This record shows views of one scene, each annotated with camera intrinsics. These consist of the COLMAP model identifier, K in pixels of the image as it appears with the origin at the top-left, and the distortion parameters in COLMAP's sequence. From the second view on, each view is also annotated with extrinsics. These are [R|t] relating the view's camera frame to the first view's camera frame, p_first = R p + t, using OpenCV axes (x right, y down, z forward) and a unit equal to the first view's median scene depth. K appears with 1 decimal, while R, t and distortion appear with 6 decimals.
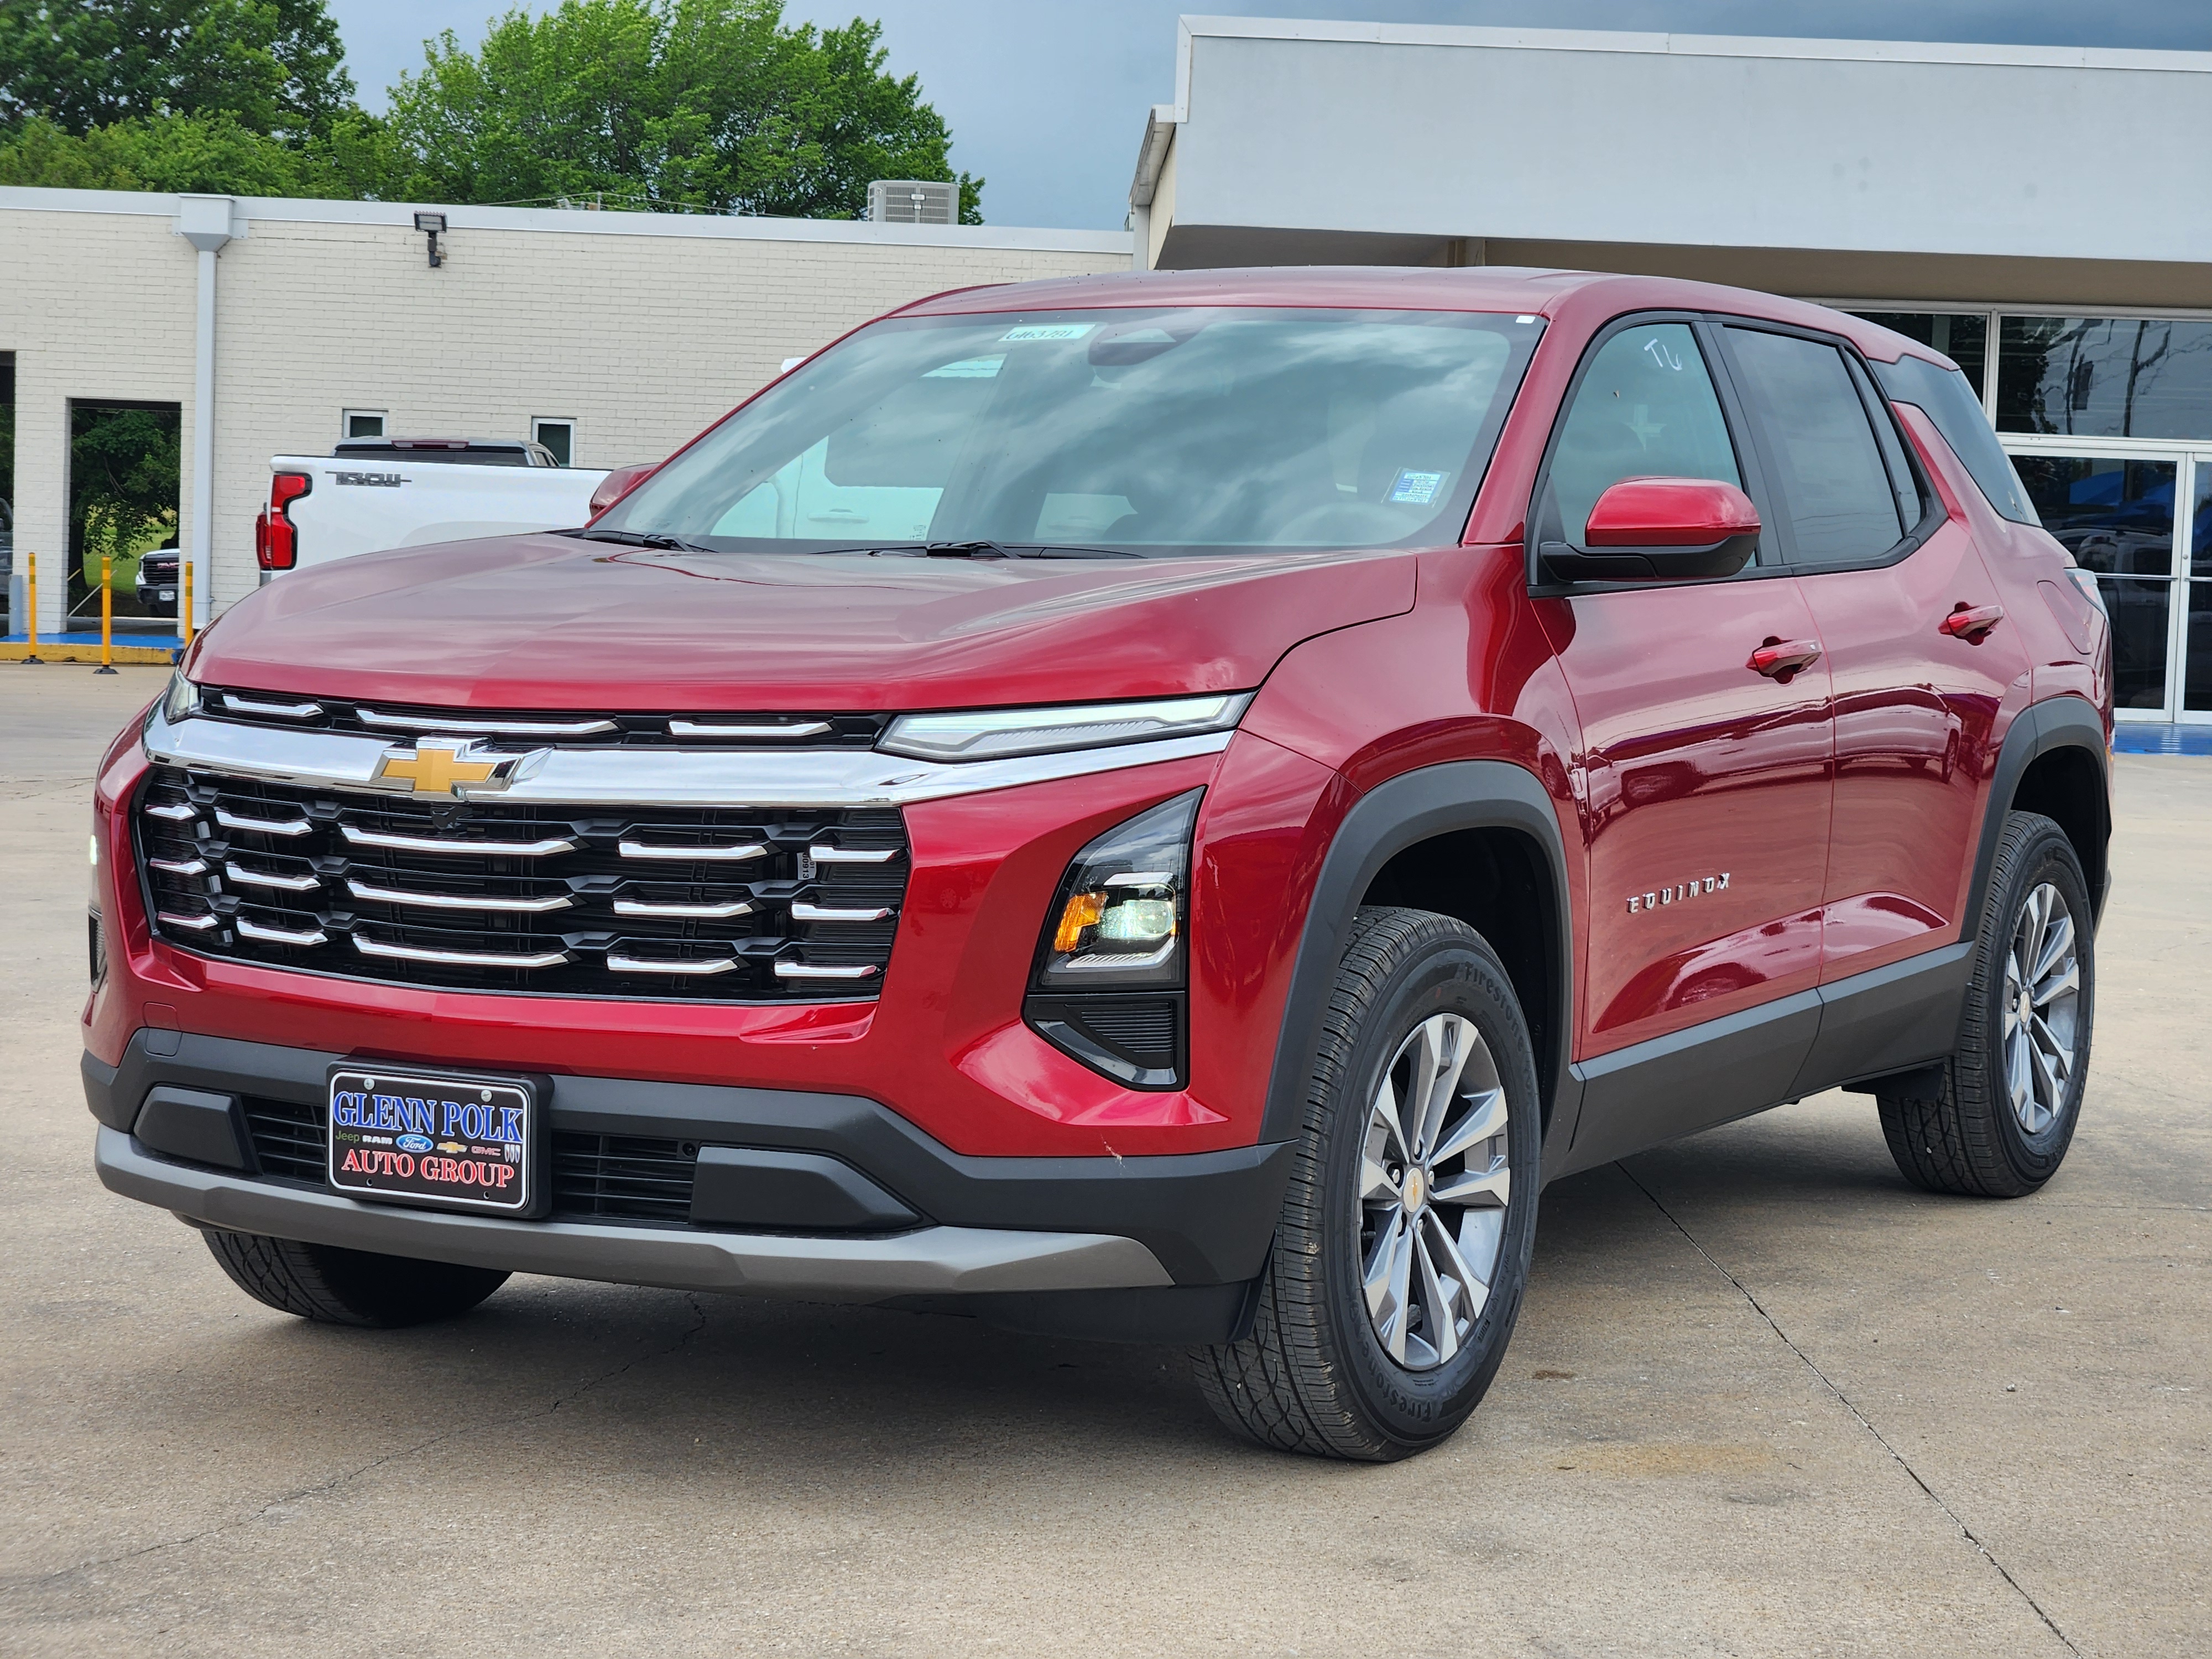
lens RADIAL K [[4425.4, 0, 1122.0], [0, 4425.4, 774.4], [0, 0, 1]] dist [-0.910764, 16.098211]
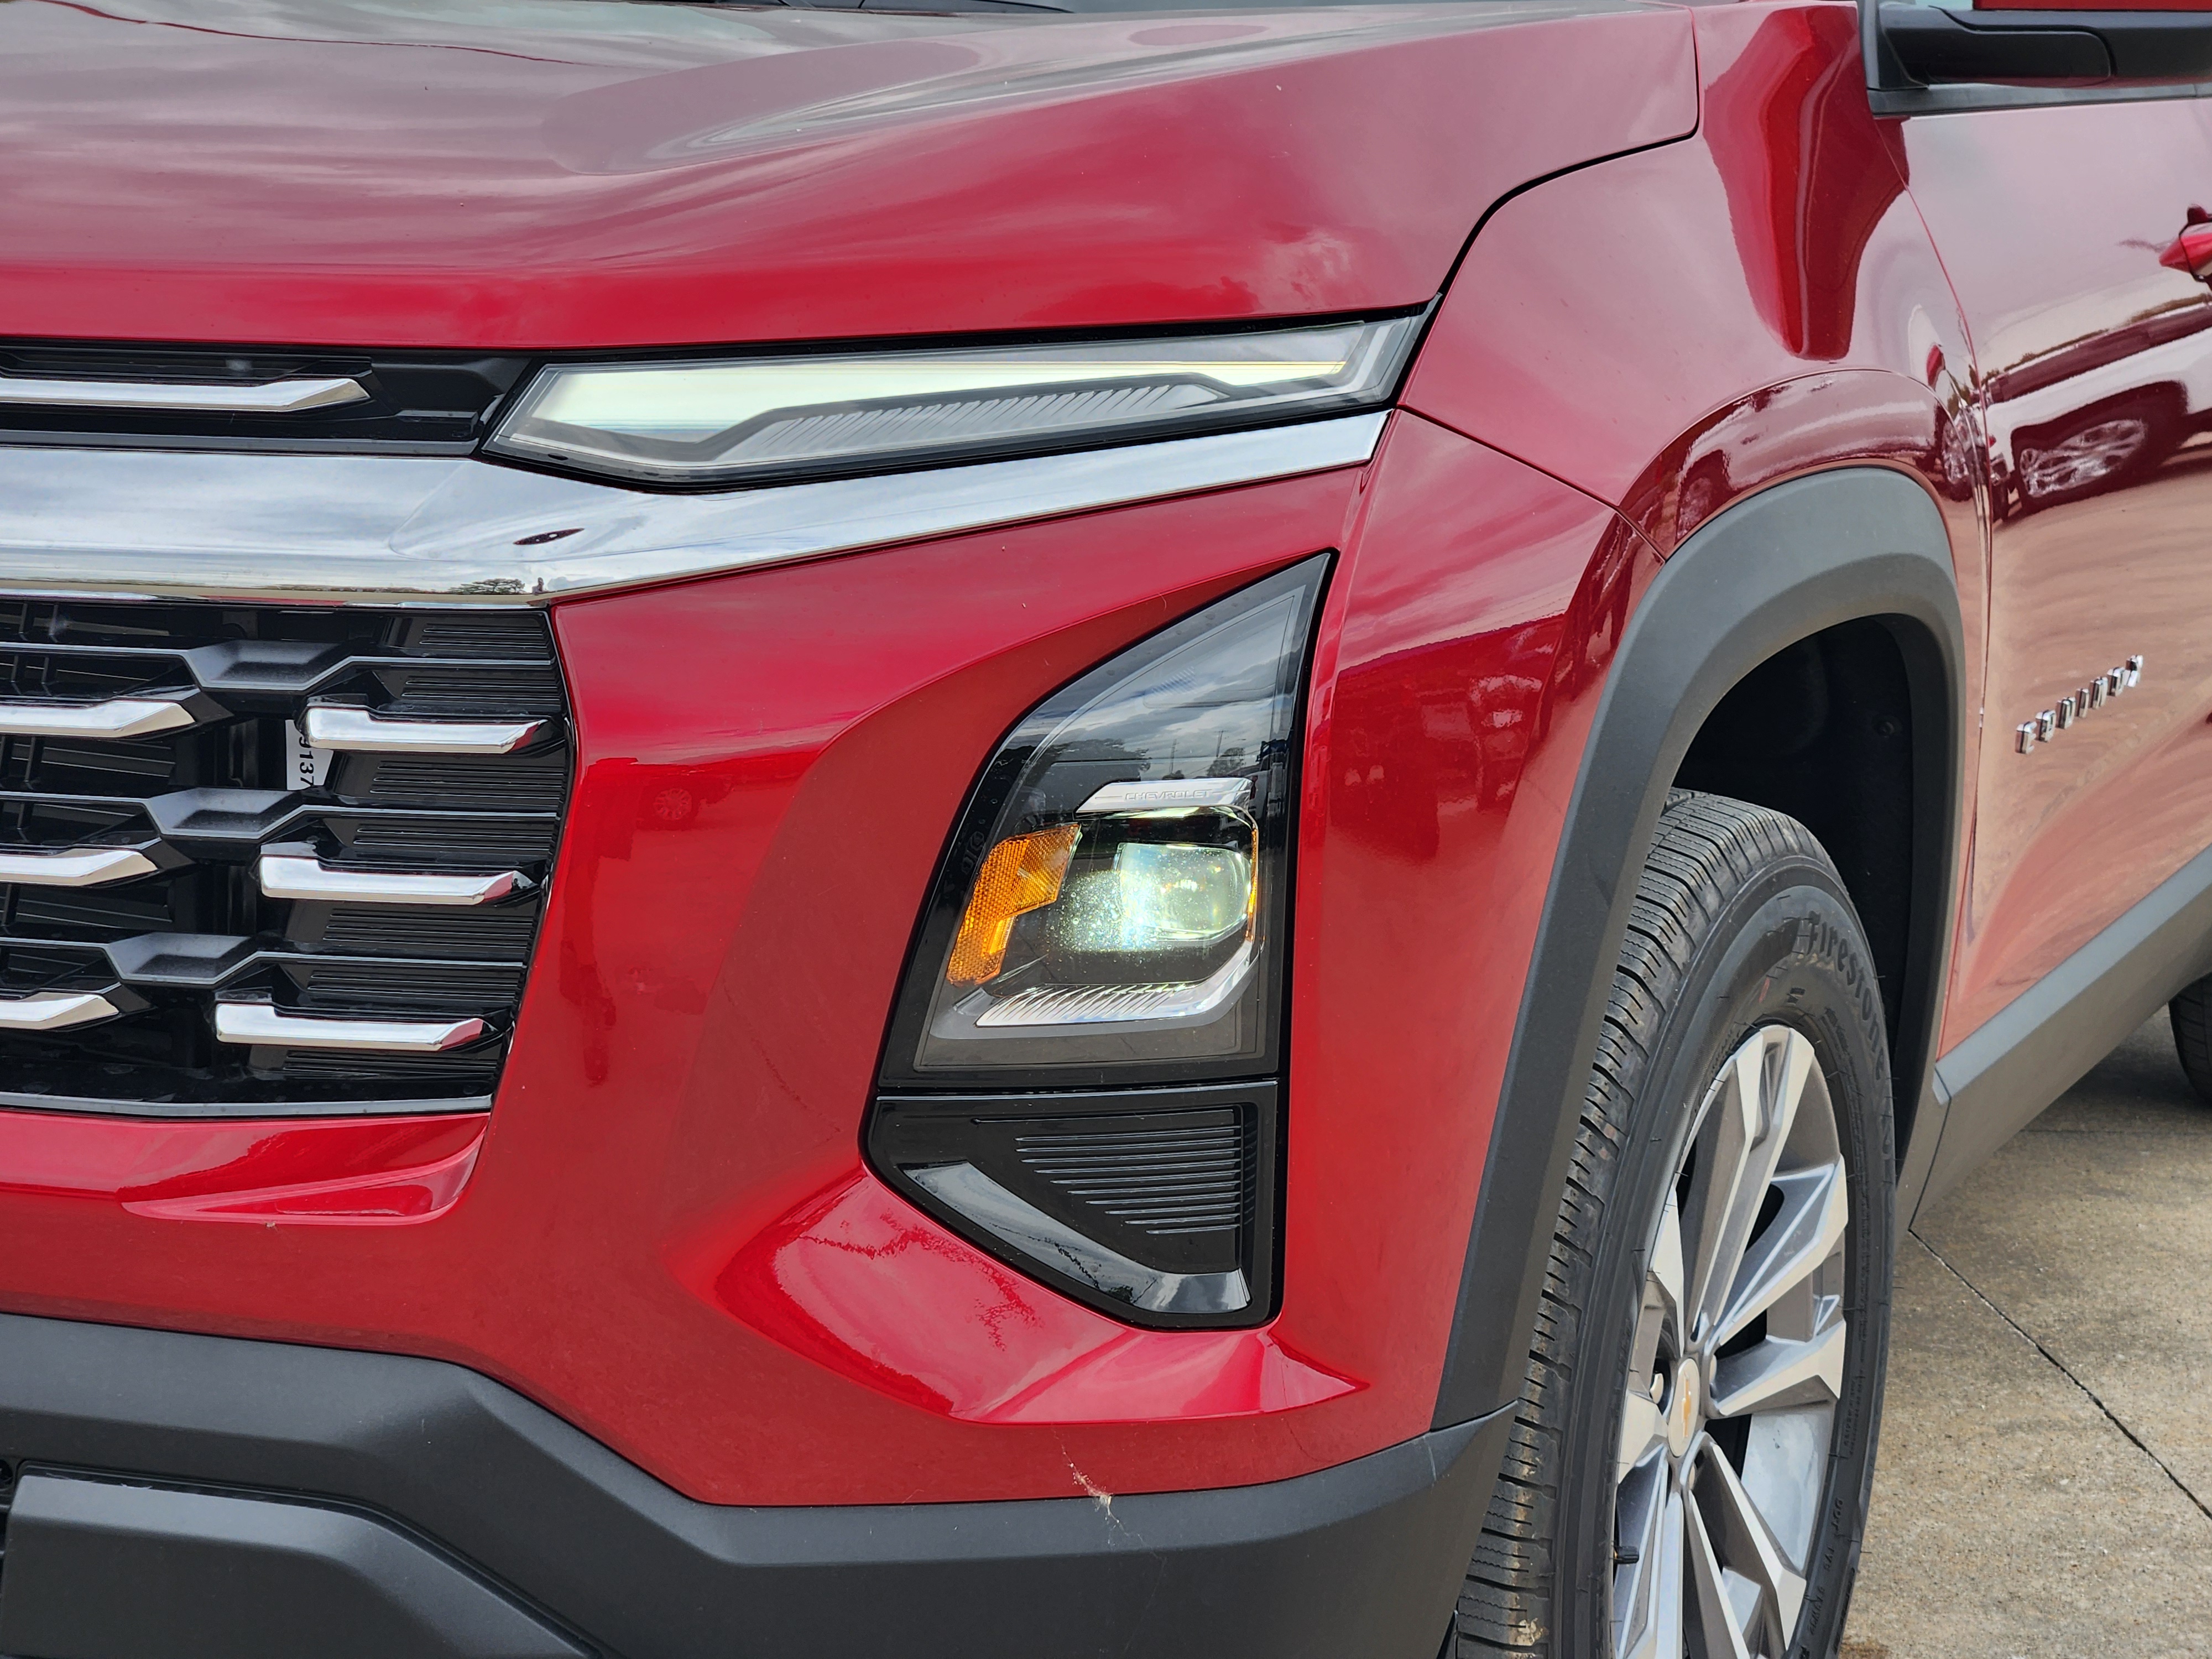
lens RADIAL K [[4425.4, 0, 1122.0], [0, 4425.4, 774.4], [0, 0, 1]] dist [-0.910764, 16.098211]
pose [[0.997637, 0.007271, 0.068325, -0.026346], [-0.013543, 0.995686, 0.091790, -0.013451], [-0.067363, -0.092498, 0.993432, 0.616177]]
